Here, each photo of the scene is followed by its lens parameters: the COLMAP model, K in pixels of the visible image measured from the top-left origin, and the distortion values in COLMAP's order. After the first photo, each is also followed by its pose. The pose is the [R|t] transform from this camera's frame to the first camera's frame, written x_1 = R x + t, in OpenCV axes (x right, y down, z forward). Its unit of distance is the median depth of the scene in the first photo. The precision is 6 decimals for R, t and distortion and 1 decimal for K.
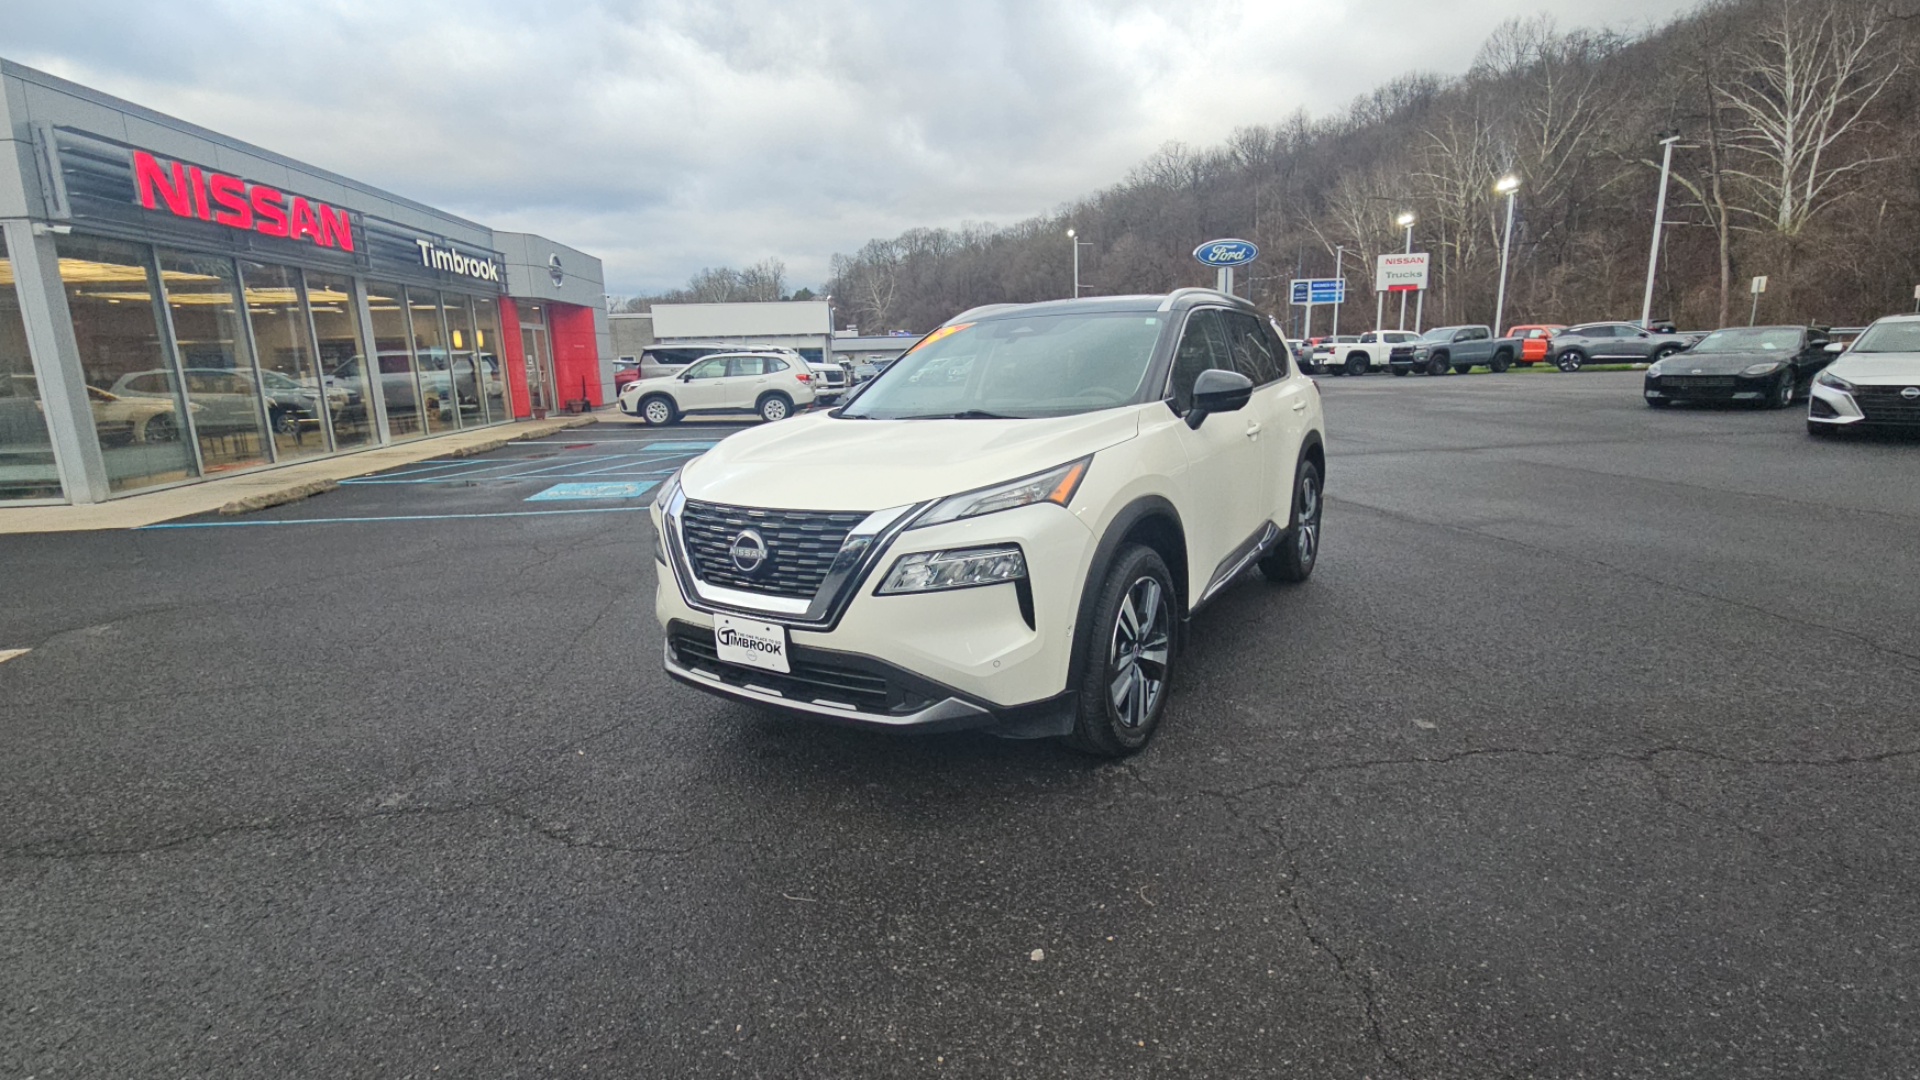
lens RADIAL K [[931.7, 0, 962.4], [0, 931.7, 551.9], [0, 0, 1]] dist [0.004474, -0.005891]
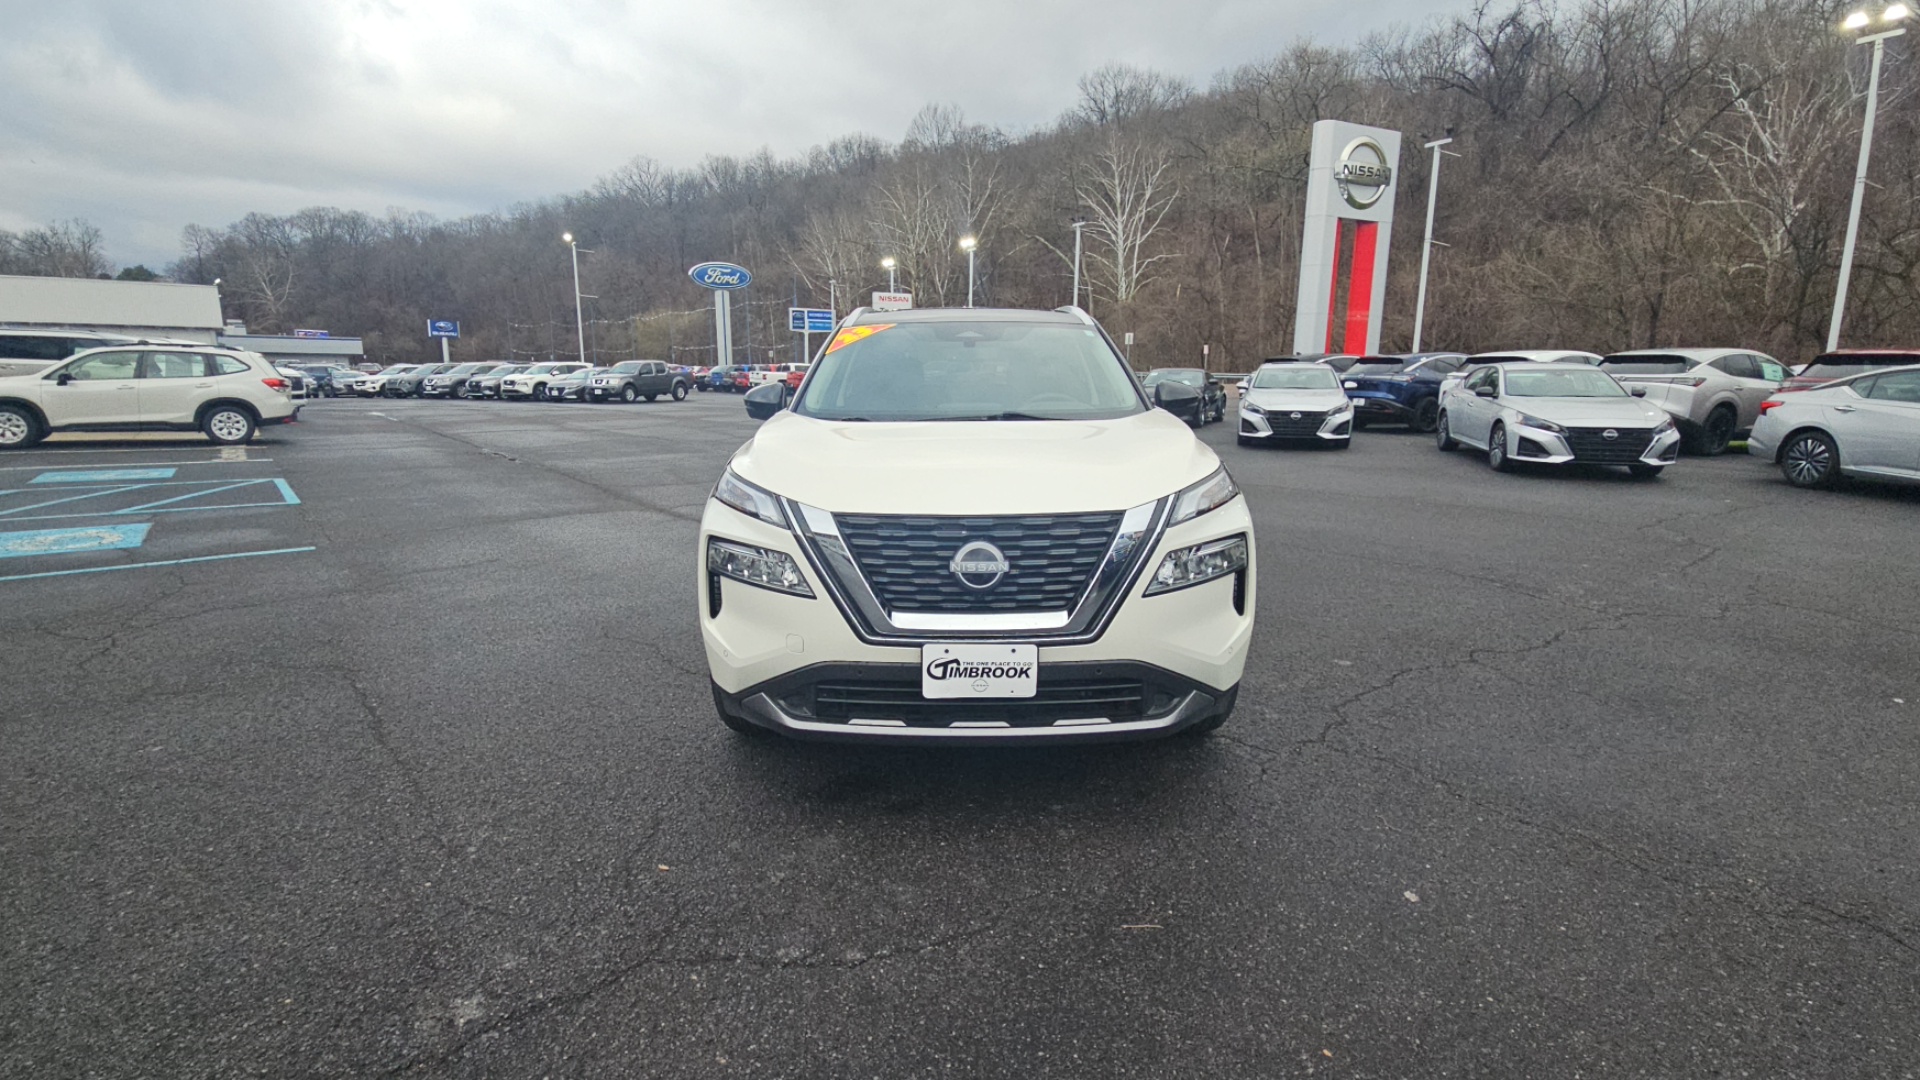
lens RADIAL K [[926.8, 0, 950.5], [0, 926.8, 546.3], [0, 0, 1]] dist [0.006567, -0.000372]
pose [[0.811279, -0.069504, 0.580513, -0.171920], [0.087410, 0.996168, -0.002888, -0.004214], [-0.578088, 0.053085, 0.814246, 0.070347]]
